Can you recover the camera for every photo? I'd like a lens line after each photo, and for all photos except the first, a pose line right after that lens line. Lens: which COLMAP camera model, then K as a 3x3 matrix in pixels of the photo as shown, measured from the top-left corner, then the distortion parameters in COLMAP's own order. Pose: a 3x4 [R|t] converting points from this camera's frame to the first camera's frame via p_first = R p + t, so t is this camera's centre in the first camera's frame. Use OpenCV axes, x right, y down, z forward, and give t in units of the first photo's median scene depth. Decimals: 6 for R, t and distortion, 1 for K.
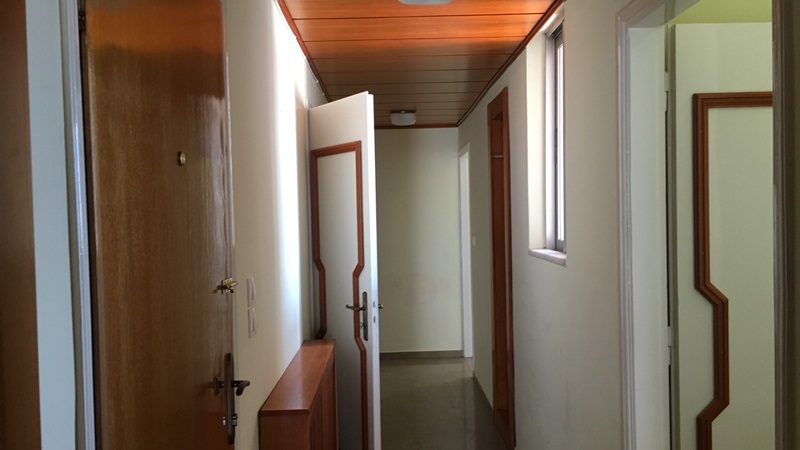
lens RADIAL K [[681.4, 0, 399.3], [0, 681.4, 226.8], [0, 0, 1]] dist [0.078039, -0.092273]
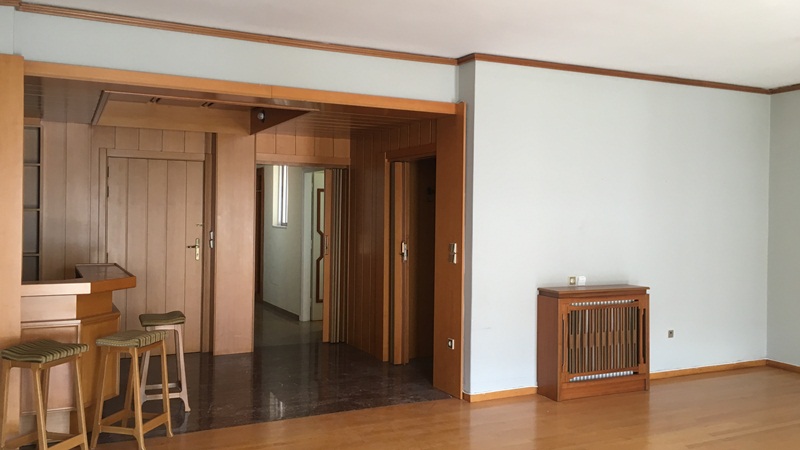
lens RADIAL K [[681.4, 0, 399.6], [0, 681.4, 222.6], [0, 0, 1]] dist [0.078039, -0.092273]
pose [[0.904746, 0.028953, 0.424966, -0.971623], [-0.025203, 0.999578, -0.014443, 0.082708], [-0.425204, 0.002357, 0.905094, -3.239873]]
